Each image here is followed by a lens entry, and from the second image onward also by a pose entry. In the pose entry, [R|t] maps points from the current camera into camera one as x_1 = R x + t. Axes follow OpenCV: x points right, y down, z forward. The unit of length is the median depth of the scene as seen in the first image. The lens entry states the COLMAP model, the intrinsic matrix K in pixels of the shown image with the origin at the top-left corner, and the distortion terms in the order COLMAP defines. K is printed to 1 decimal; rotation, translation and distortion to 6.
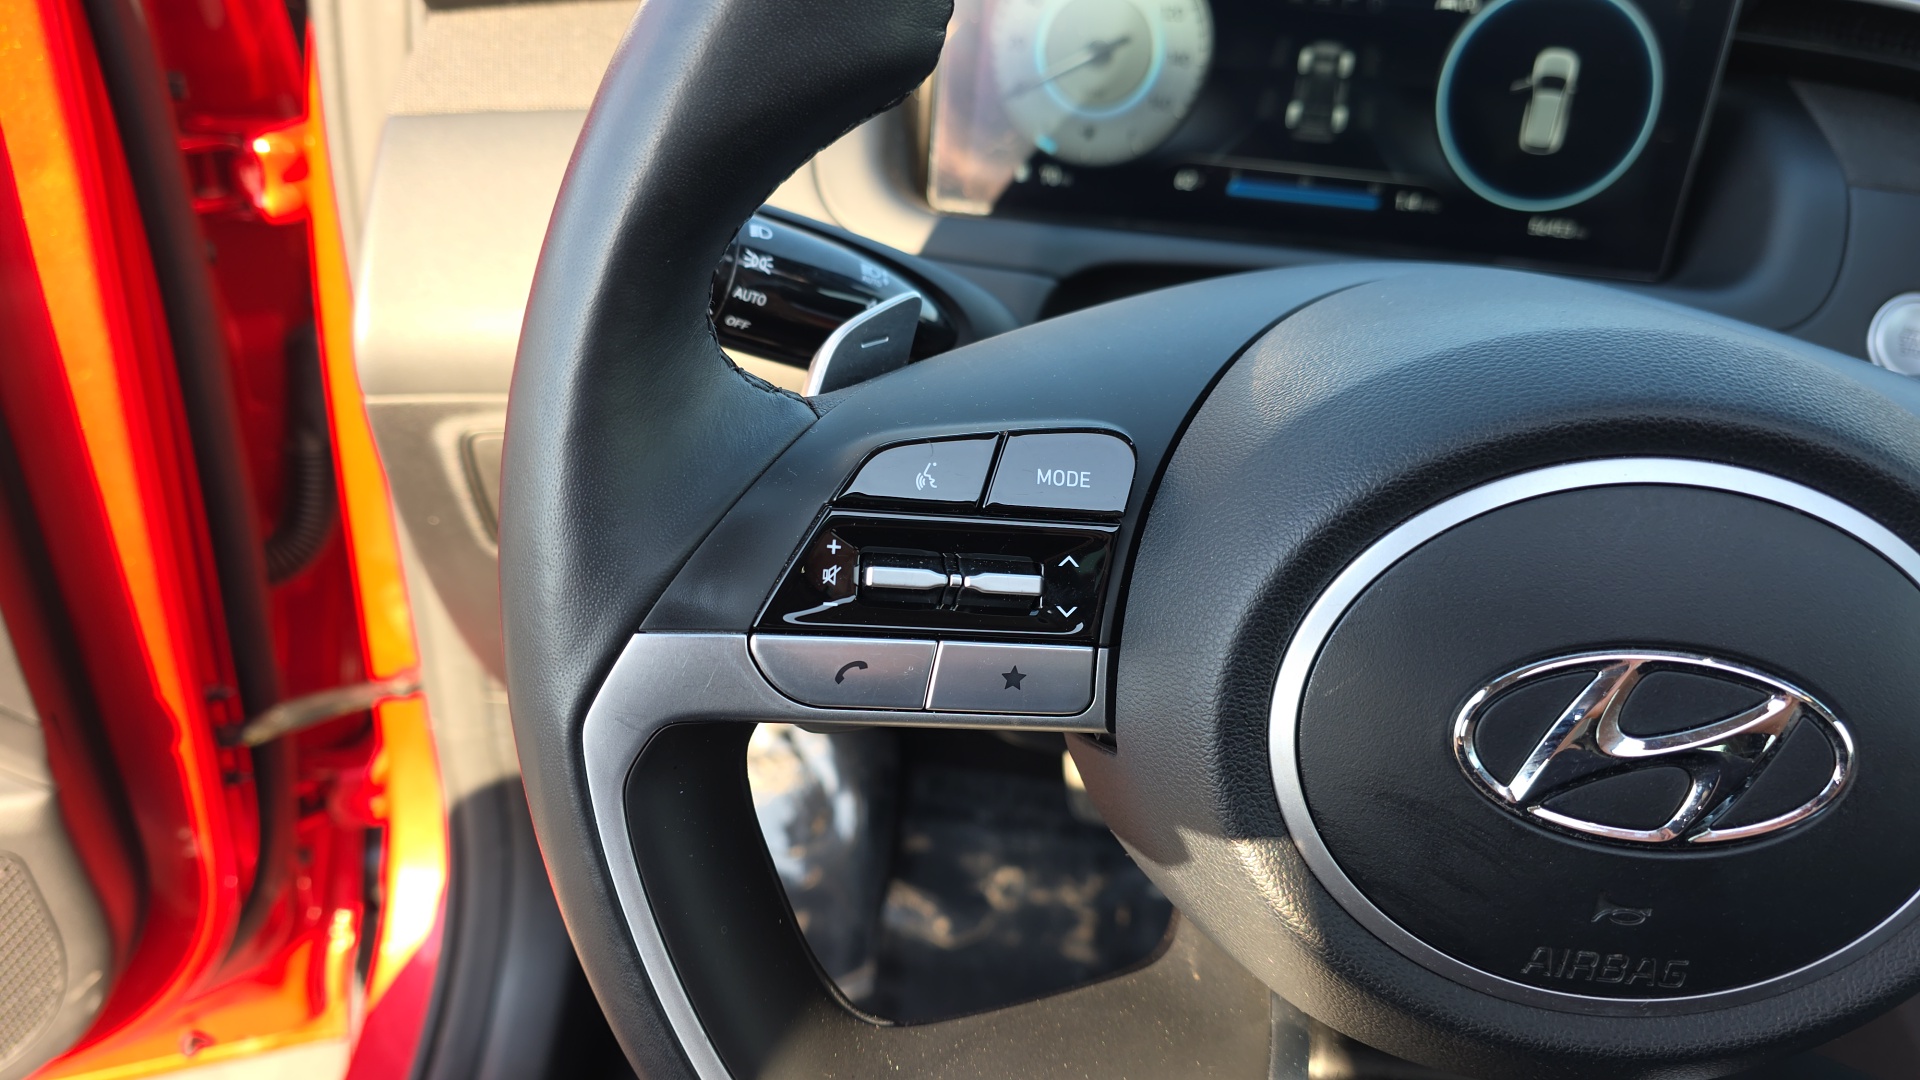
lens RADIAL K [[1319.0, 0, 934.3], [0, 1319.0, 561.3], [0, 0, 1]] dist [0.029991, -0.071850]
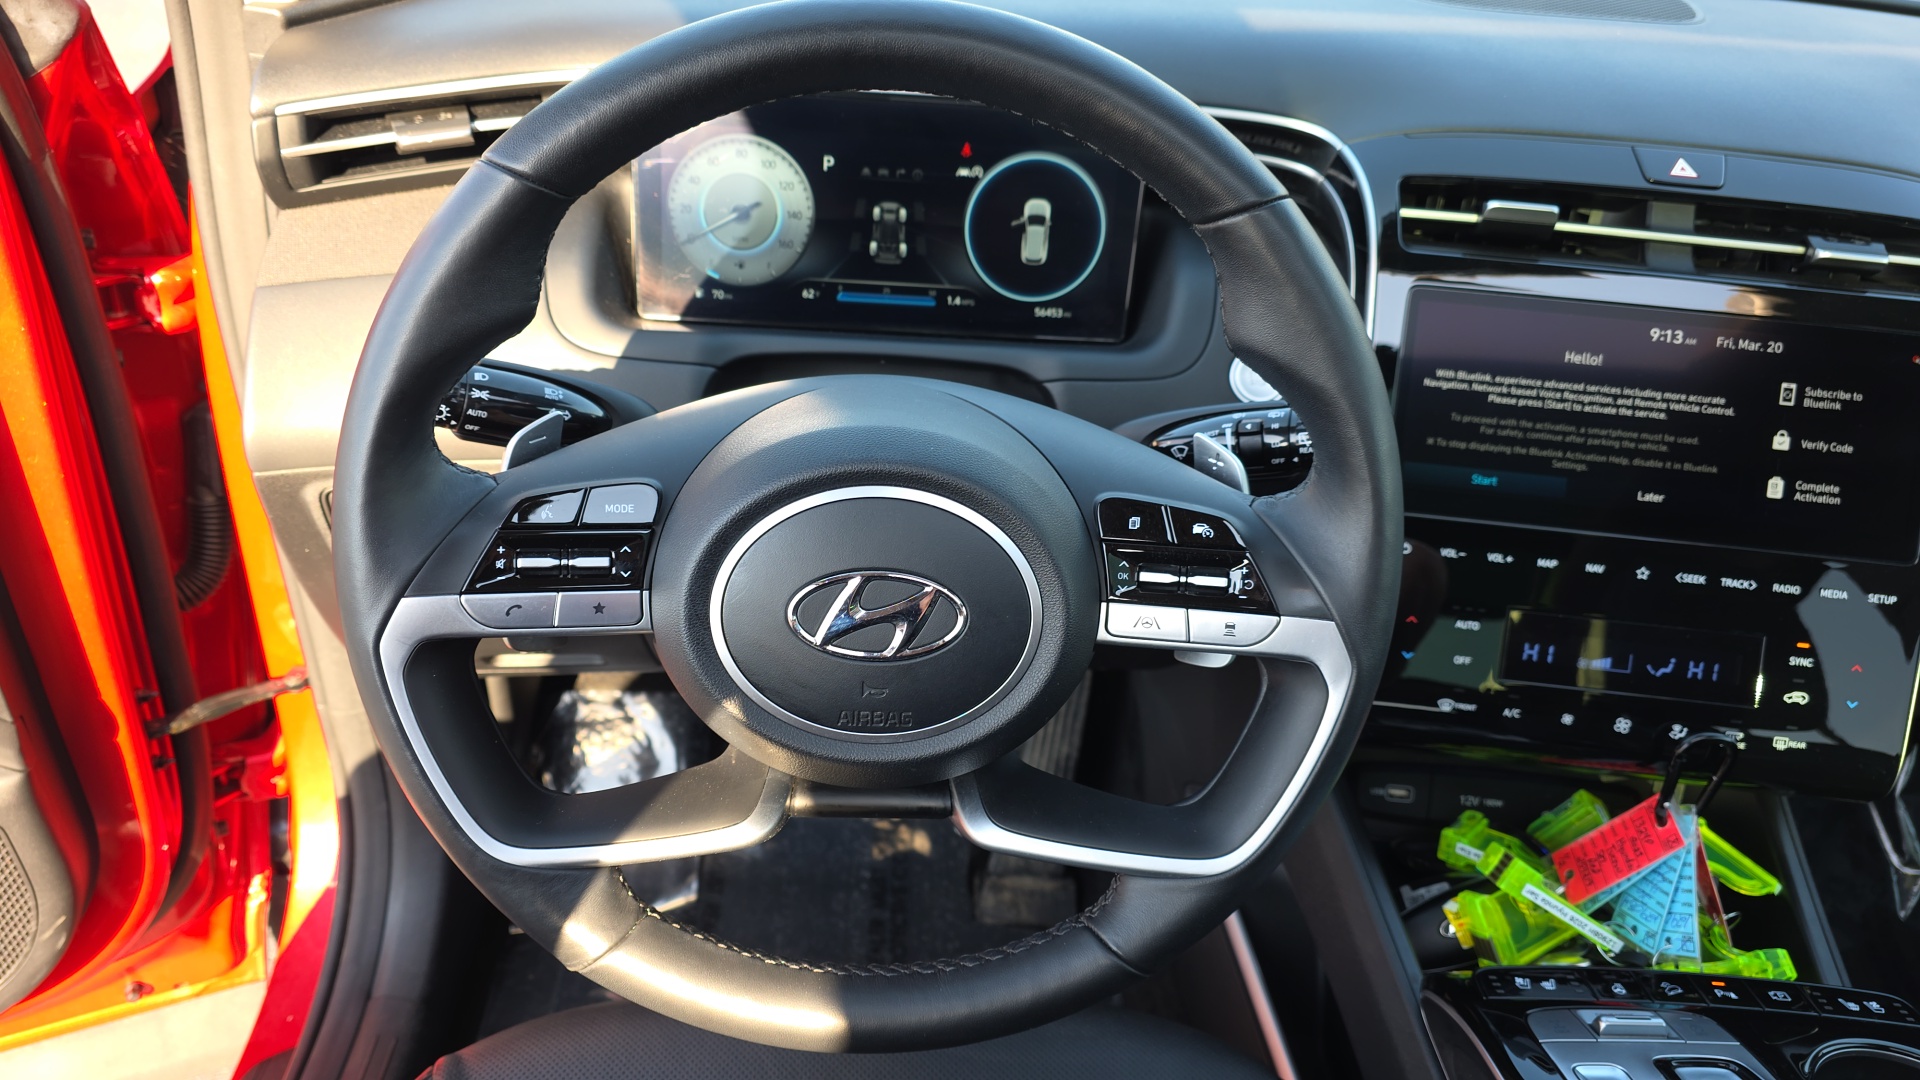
lens RADIAL K [[1305.2, 0, 938.2], [0, 1305.2, 546.2], [0, 0, 1]] dist [0.052855, -0.077474]
pose [[0.994919, -0.066366, 0.075713, 0.208317], [0.066896, 0.997750, -0.004483, 0.017687], [-0.075245, 0.009525, 0.997120, -0.507674]]
